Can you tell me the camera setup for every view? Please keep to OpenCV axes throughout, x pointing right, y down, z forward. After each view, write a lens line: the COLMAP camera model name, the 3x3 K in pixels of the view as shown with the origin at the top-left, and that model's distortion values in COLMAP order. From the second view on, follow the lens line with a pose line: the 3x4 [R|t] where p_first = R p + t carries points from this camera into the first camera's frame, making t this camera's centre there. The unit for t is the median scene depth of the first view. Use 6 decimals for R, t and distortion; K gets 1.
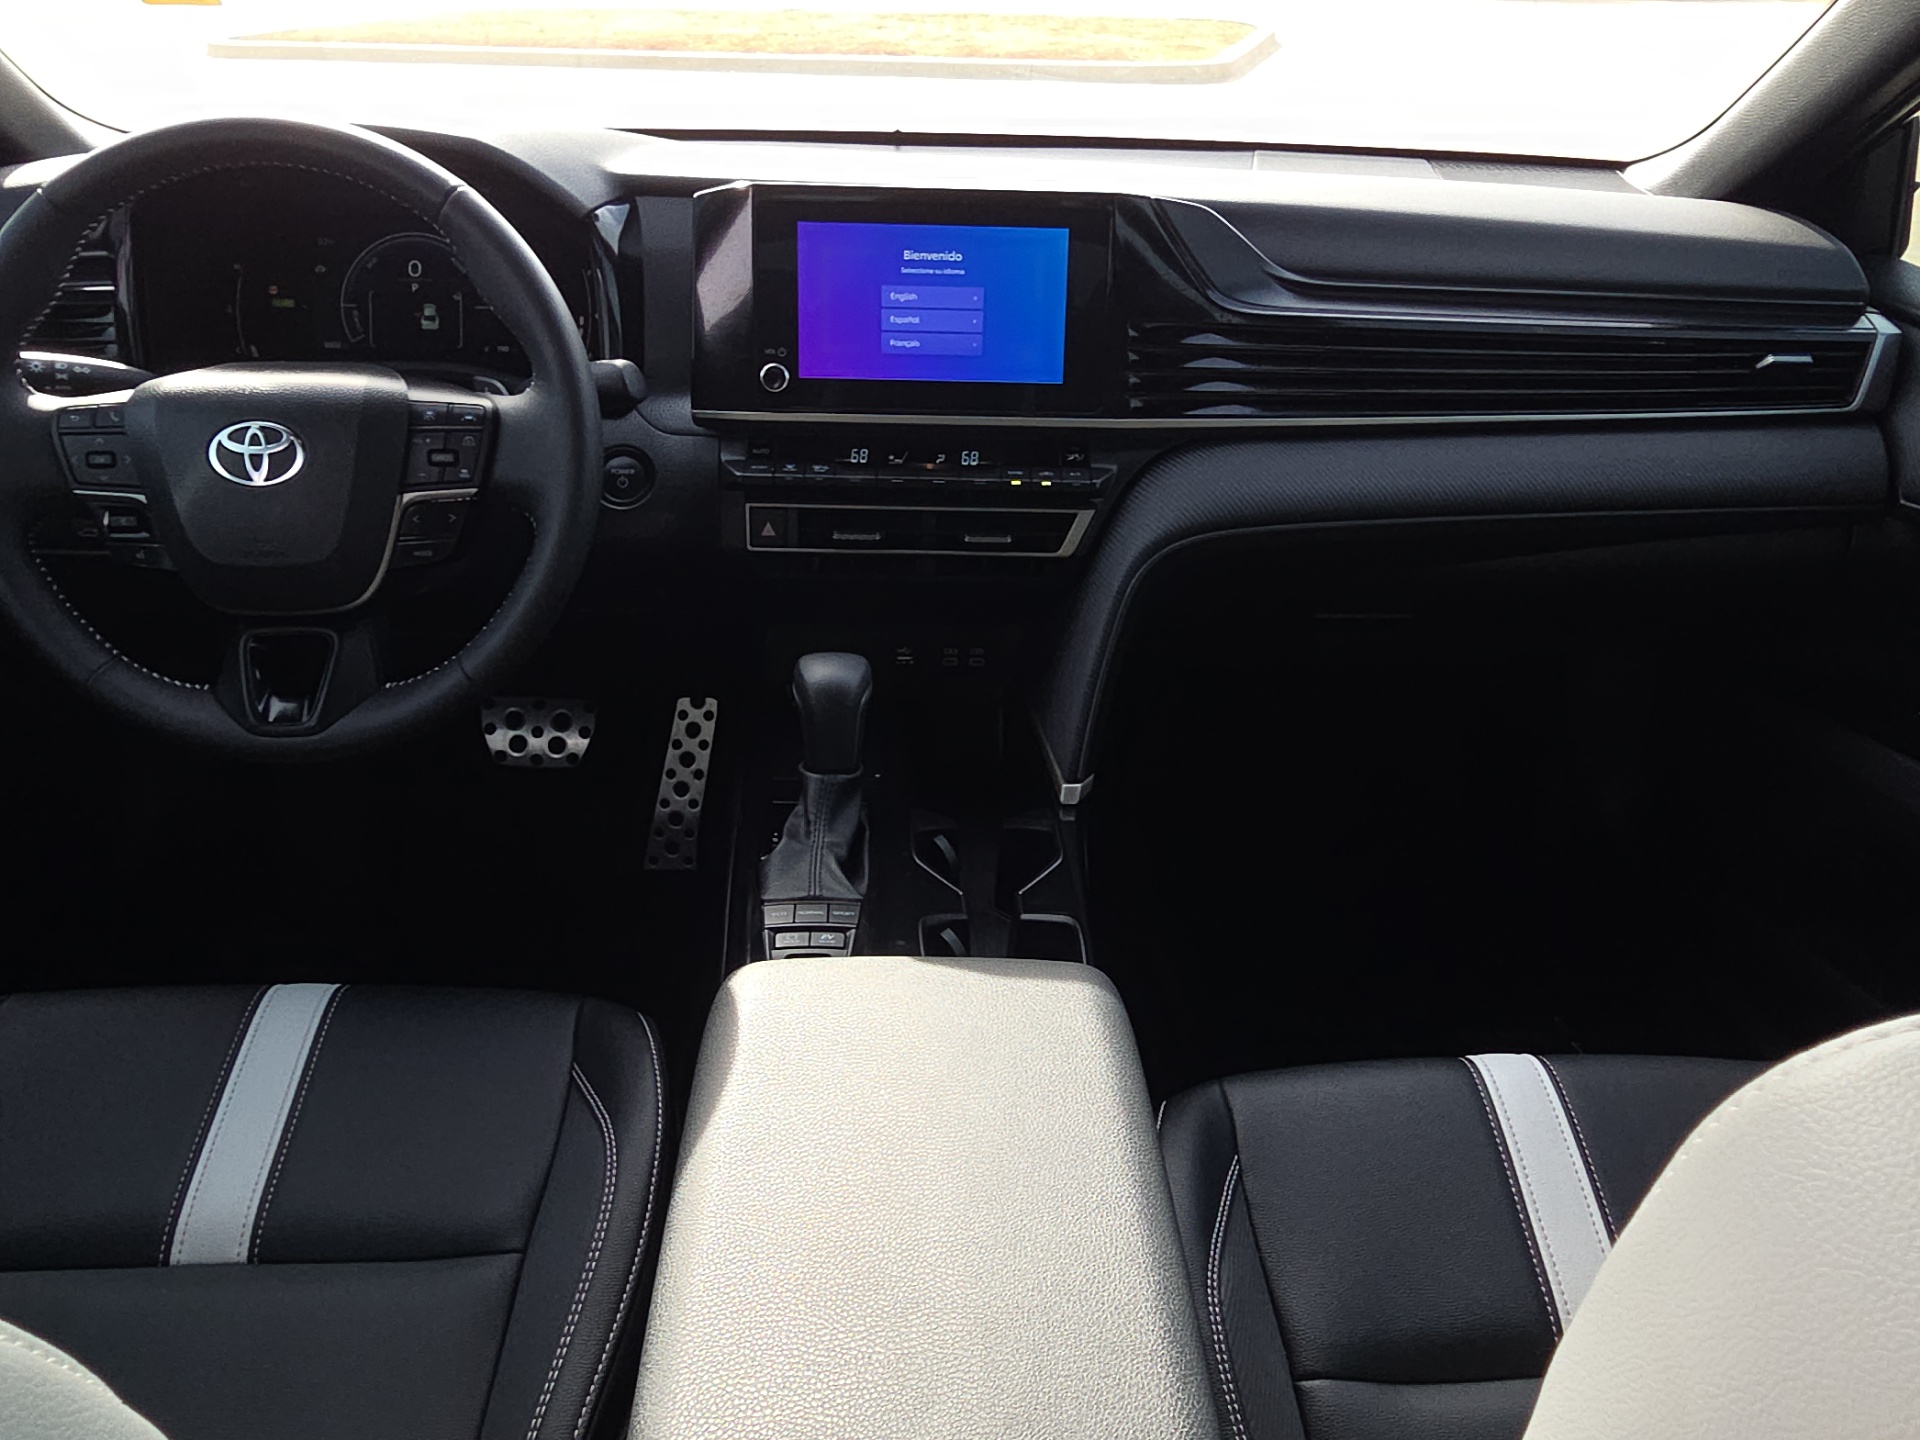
lens RADIAL K [[1487.8, 0, 958.6], [0, 1487.8, 712.9], [0, 0, 1]] dist [0.008305, 0.003181]
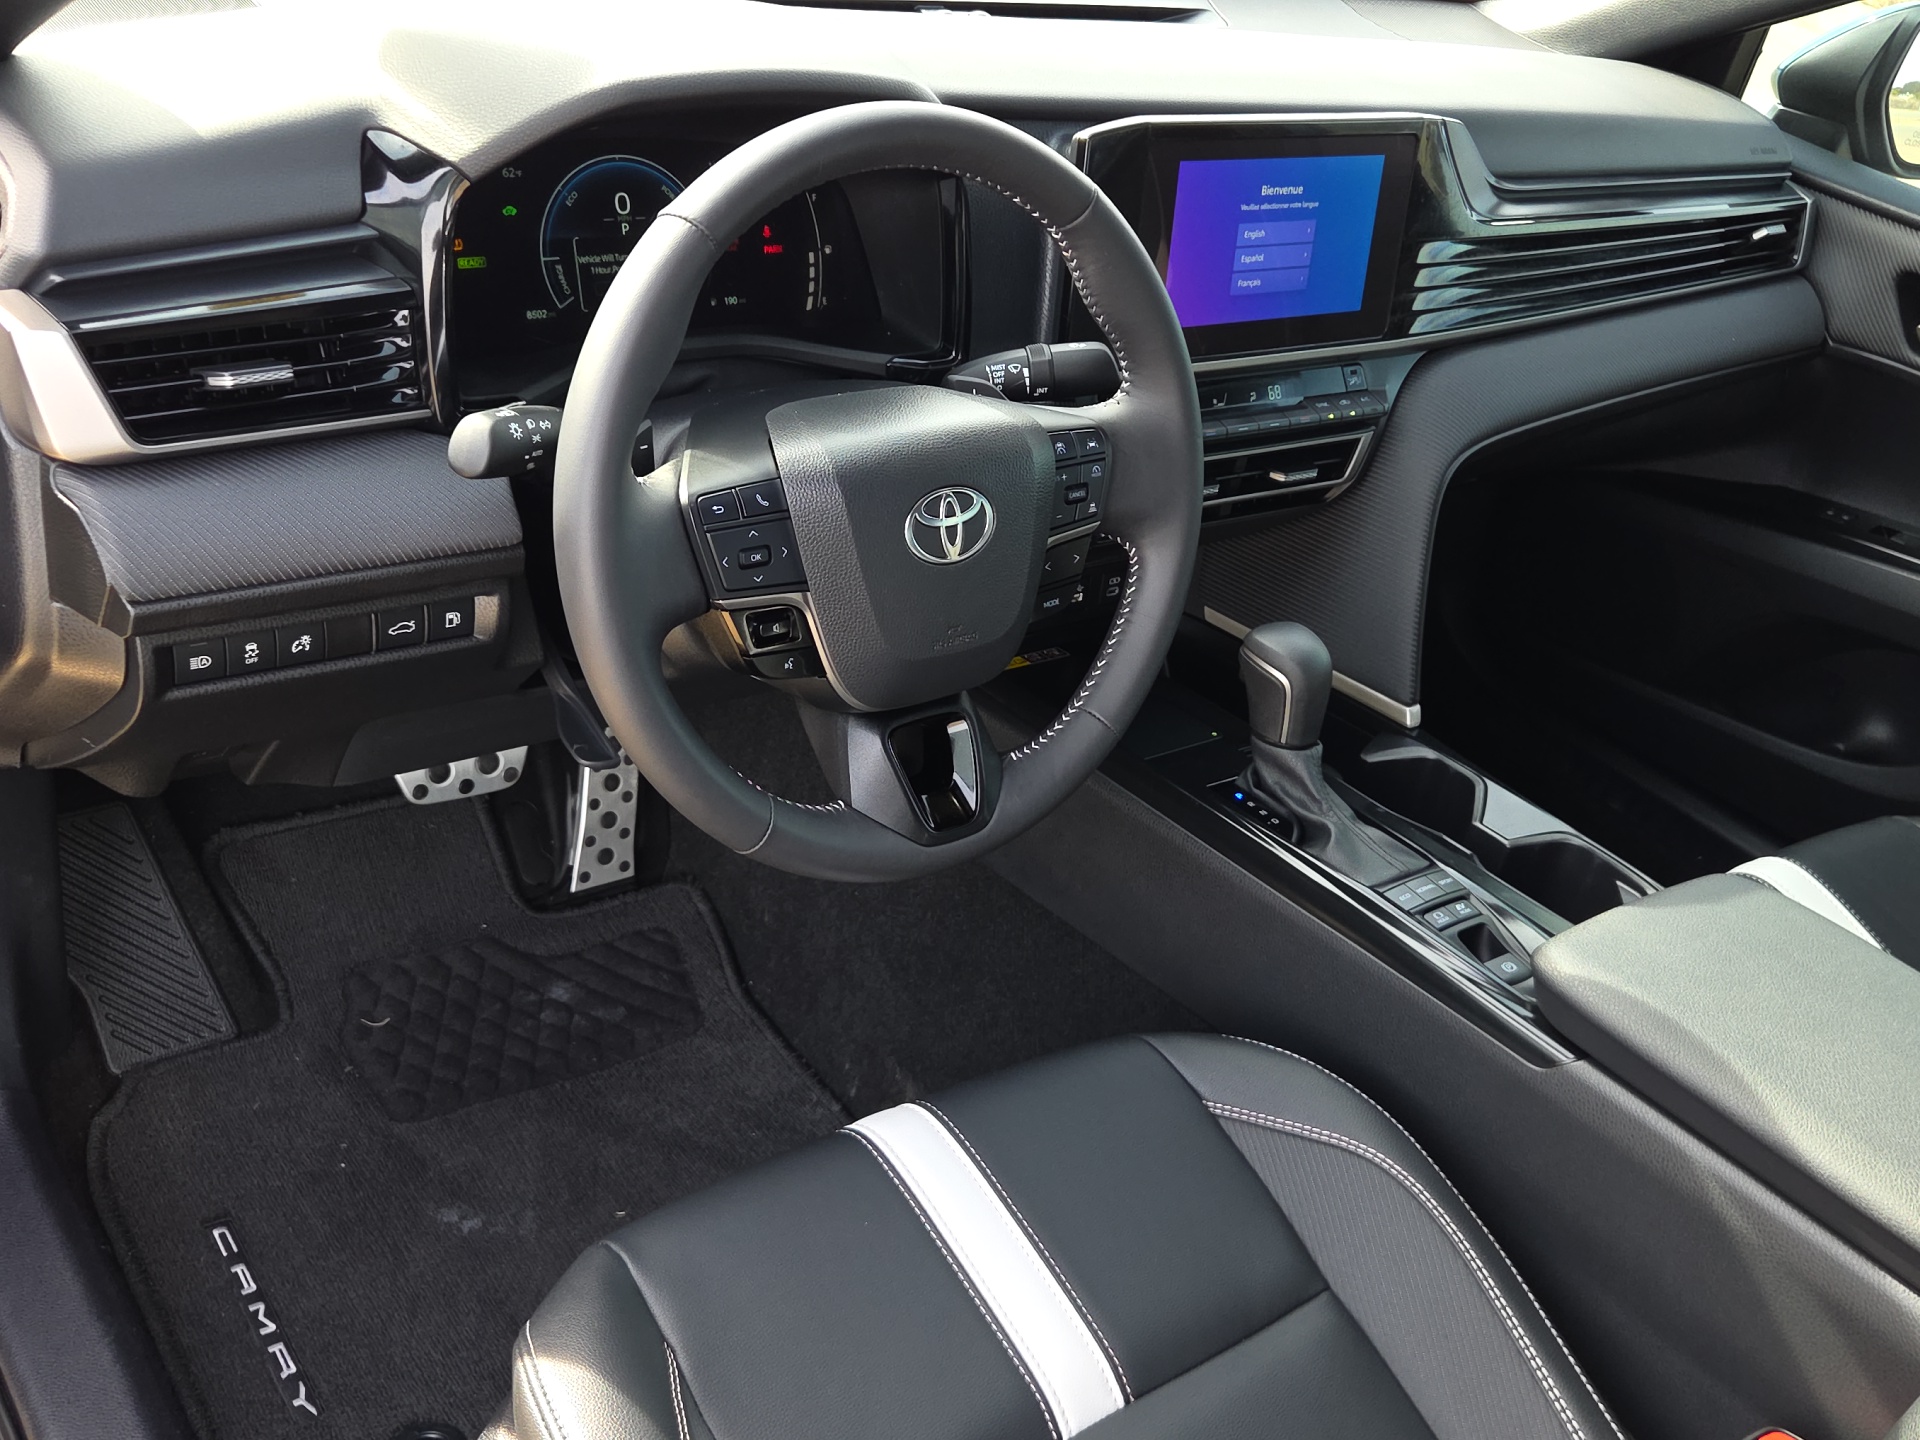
lens RADIAL K [[1910.1, 0, 962.7], [0, 1910.1, 709.7], [0, 0, 1]] dist [0.052848, 0.000000]
pose [[0.817260, -0.194405, 0.542488, -1.009898], [0.119797, 0.978128, 0.170045, -0.240243], [-0.563680, -0.073982, 0.822673, 0.097963]]
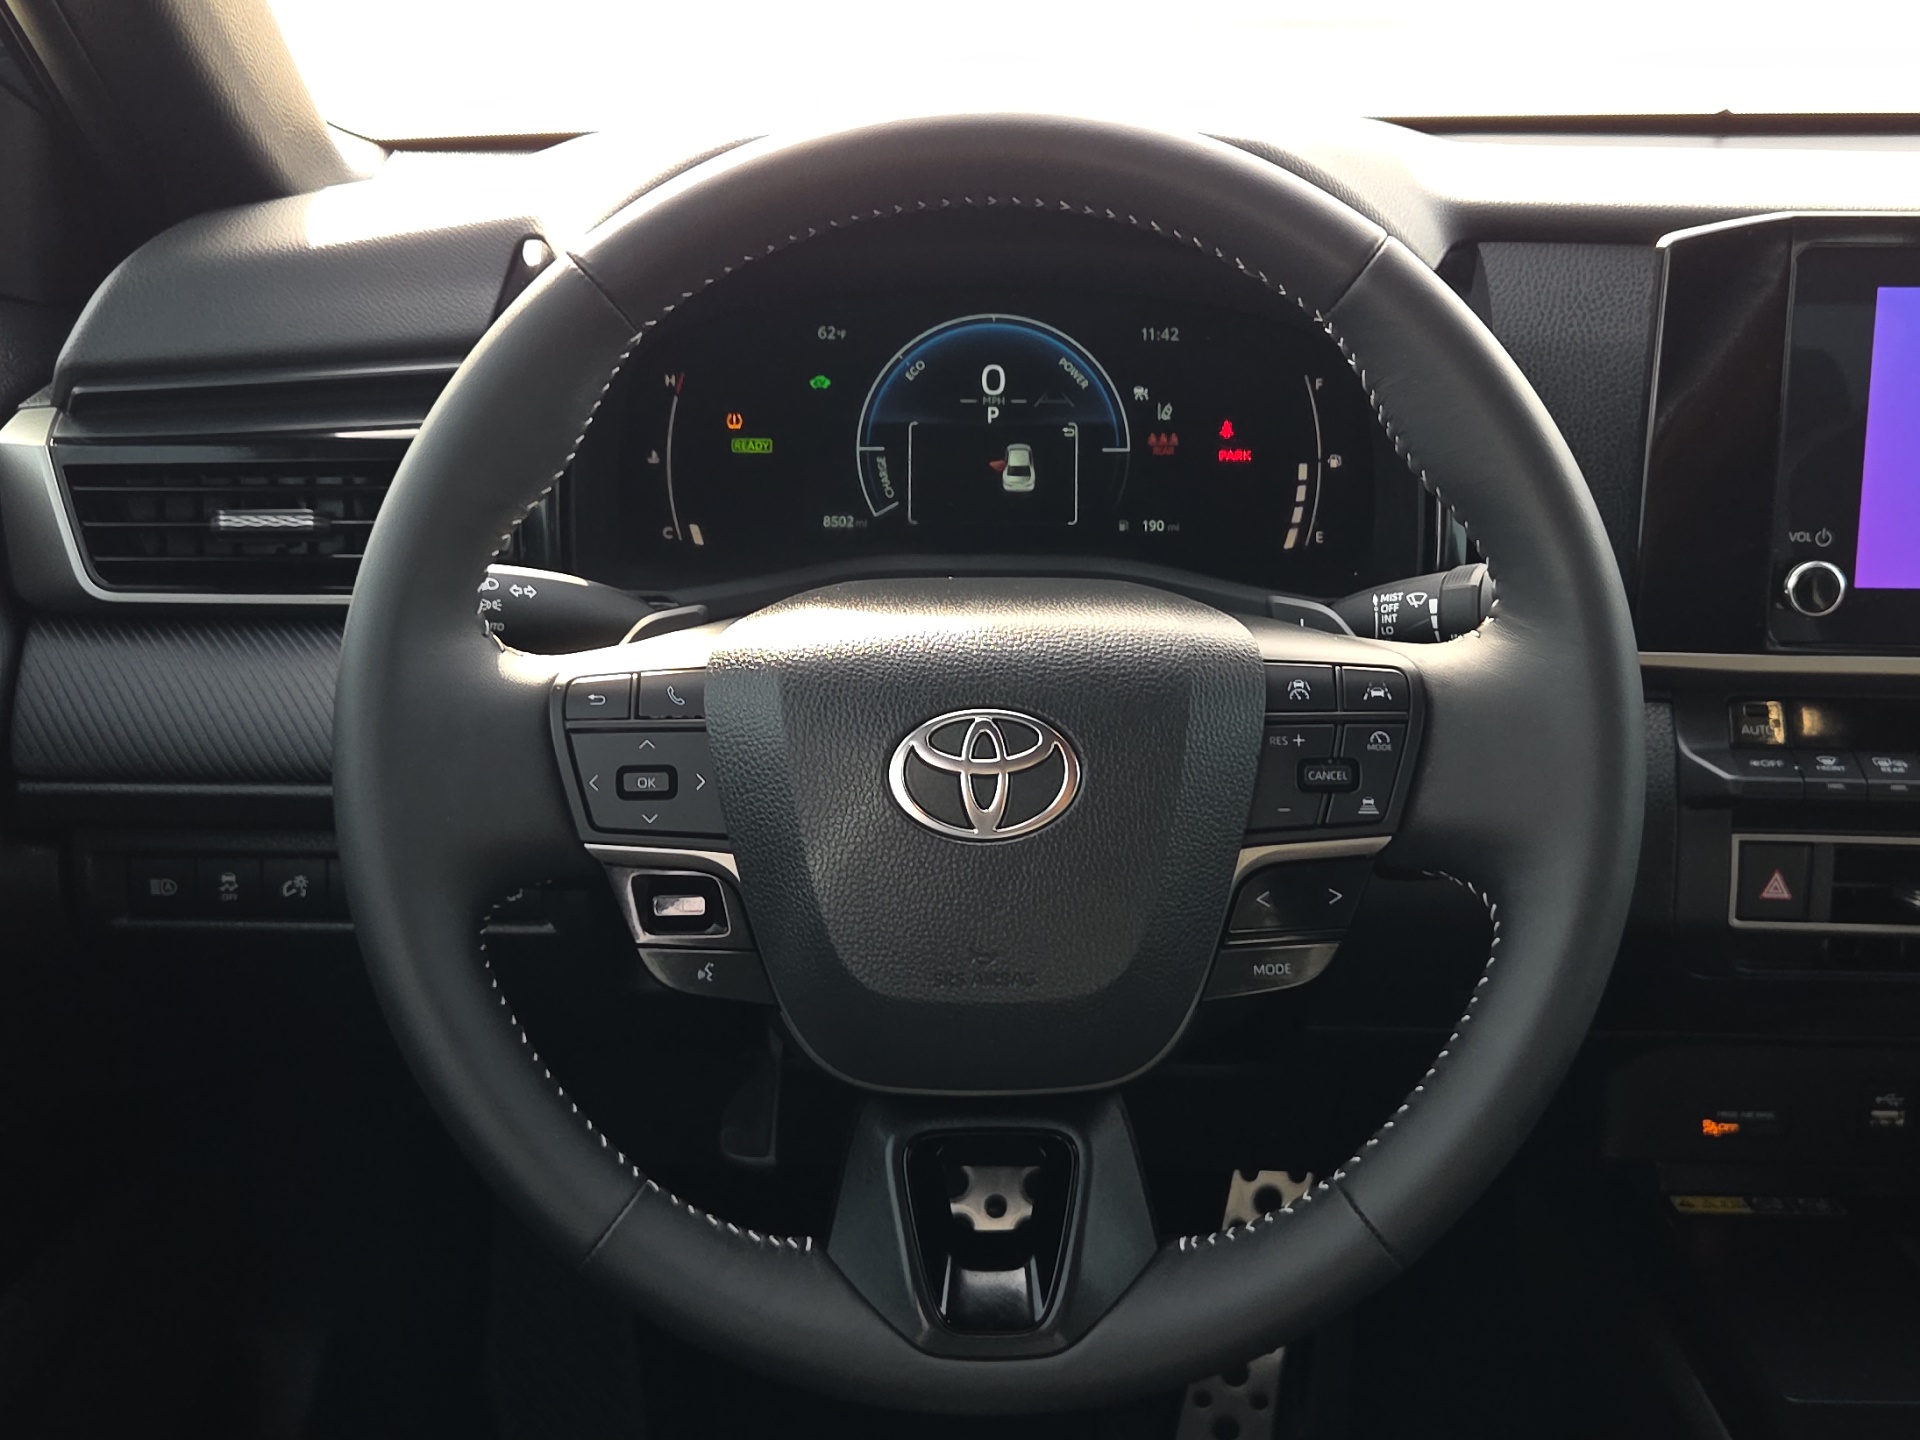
lens RADIAL K [[2410.7, 0, 958.9], [0, 2410.7, 686.4], [0, 0, 1]] dist [0.054675, 0.000000]
pose [[0.998050, -0.002256, -0.062378, -0.405928], [-0.006447, 0.990277, -0.138963, -0.087479], [0.062085, 0.139094, 0.988331, 0.203963]]
